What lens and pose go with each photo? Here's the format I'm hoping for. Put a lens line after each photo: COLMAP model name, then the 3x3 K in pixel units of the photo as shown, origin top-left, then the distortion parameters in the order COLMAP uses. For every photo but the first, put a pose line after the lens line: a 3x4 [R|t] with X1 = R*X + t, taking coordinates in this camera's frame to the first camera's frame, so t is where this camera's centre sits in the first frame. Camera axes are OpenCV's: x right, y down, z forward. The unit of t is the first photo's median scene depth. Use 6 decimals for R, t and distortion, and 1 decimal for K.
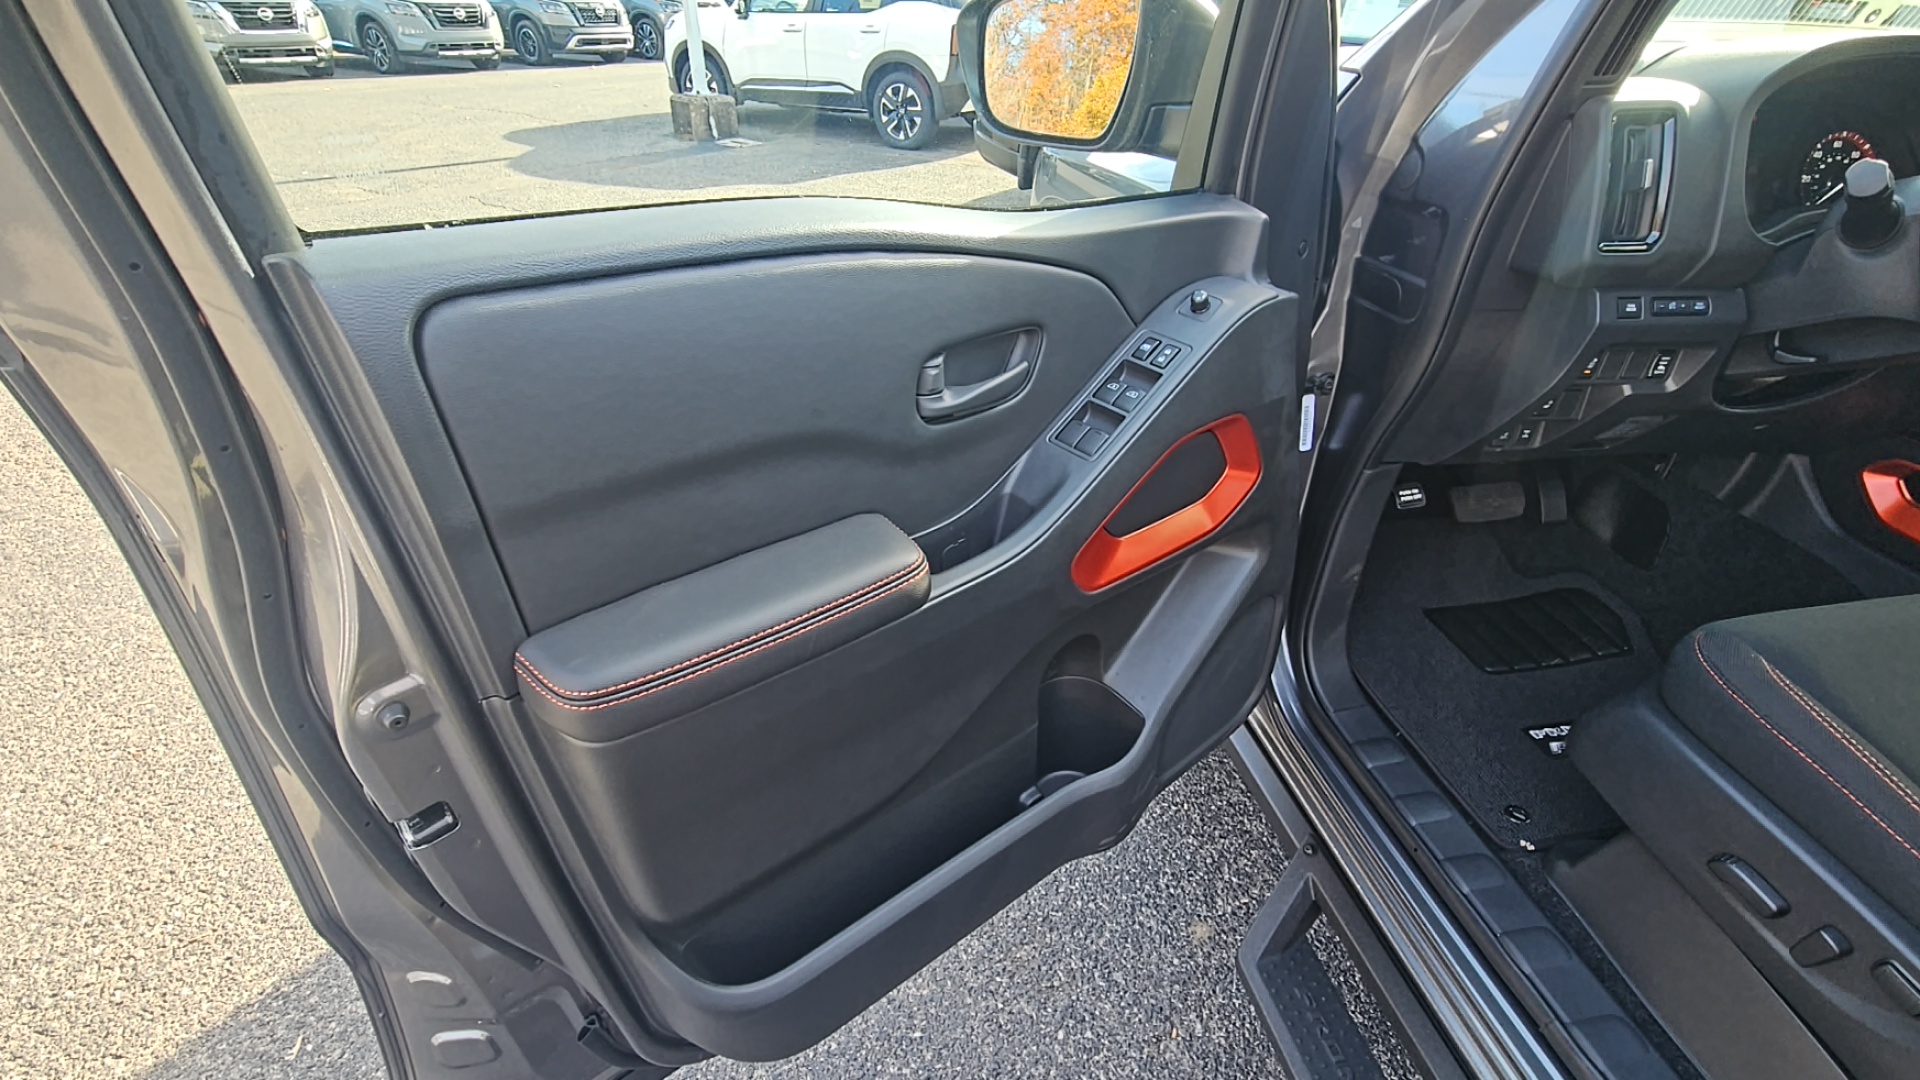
lens RADIAL K [[854.5, 0, 956.4], [0, 854.5, 539.4], [0, 0, 1]] dist [0.009791, -0.008058]
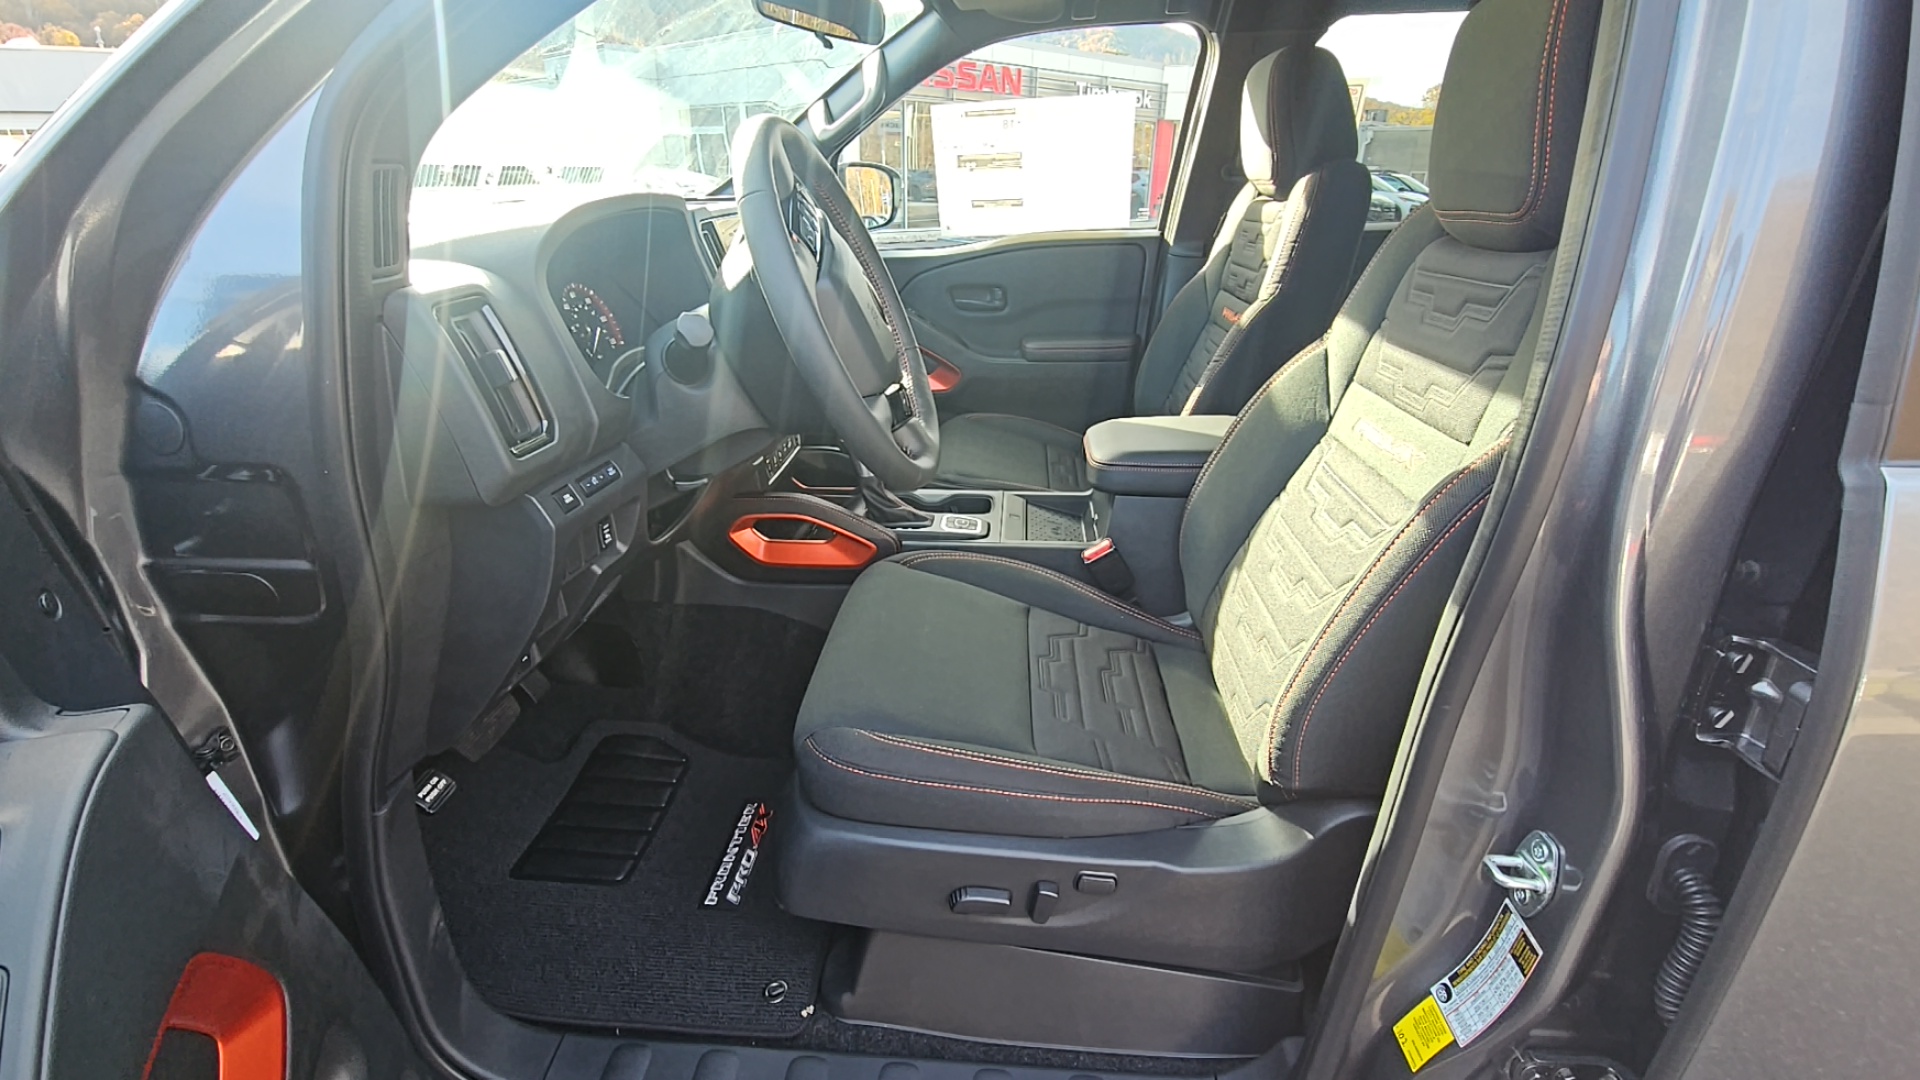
lens RADIAL K [[852.5, 0, 959.1], [0, 852.5, 530.0], [0, 0, 1]] dist [-0.000910, 0.000474]
pose [[0.245470, -0.377123, 0.893041, 0.082976], [0.519677, 0.828863, 0.207177, -0.189640], [-0.818340, 0.413237, 0.399443, 0.295911]]
